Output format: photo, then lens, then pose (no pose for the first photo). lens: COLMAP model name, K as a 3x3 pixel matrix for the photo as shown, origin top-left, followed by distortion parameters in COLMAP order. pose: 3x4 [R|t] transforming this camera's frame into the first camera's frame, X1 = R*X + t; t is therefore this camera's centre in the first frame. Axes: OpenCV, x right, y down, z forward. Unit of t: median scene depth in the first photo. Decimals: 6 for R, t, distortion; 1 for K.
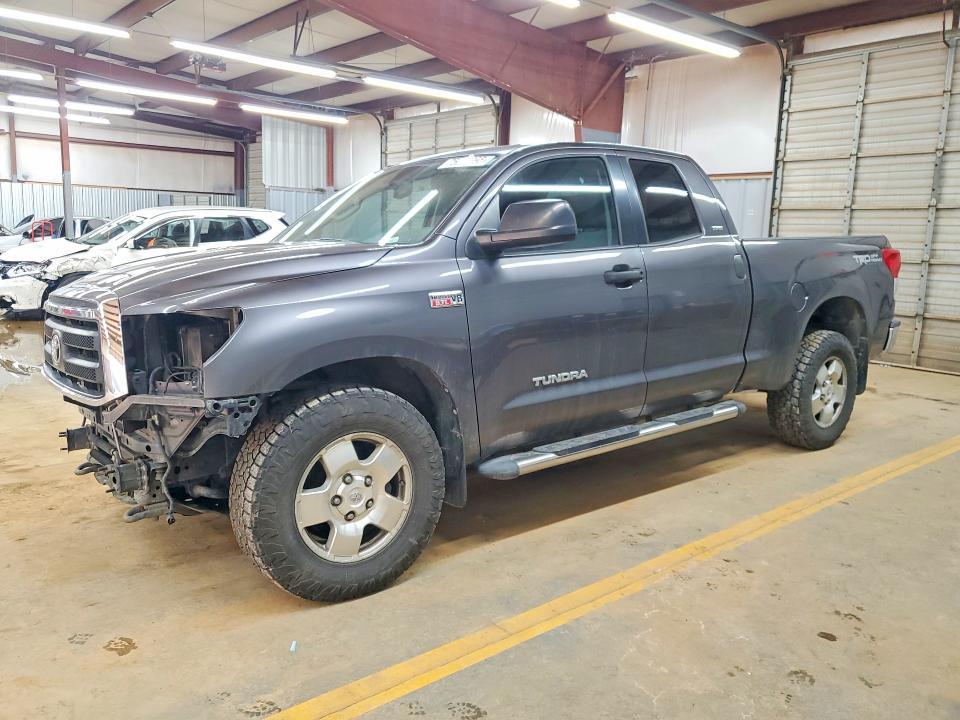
lens RADIAL K [[779.5, 0, 471.0], [0, 779.5, 356.8], [0, 0, 1]] dist [0.010331, 0.018891]
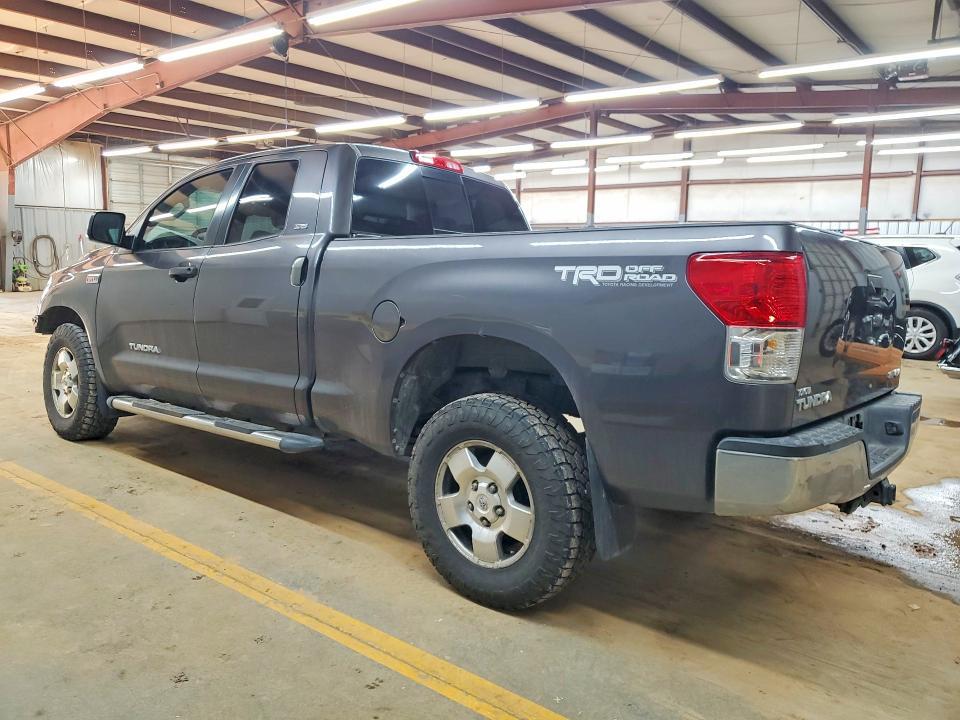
lens RADIAL K [[779.5, 0, 472.1], [0, 779.5, 362.6], [0, 0, 1]] dist [0.010331, 0.018891]
pose [[0.163667, 0.113222, -0.979997, 1.231373], [-0.168830, 0.981951, 0.085252, -0.126047], [0.971962, 0.151500, 0.179829, 1.083792]]
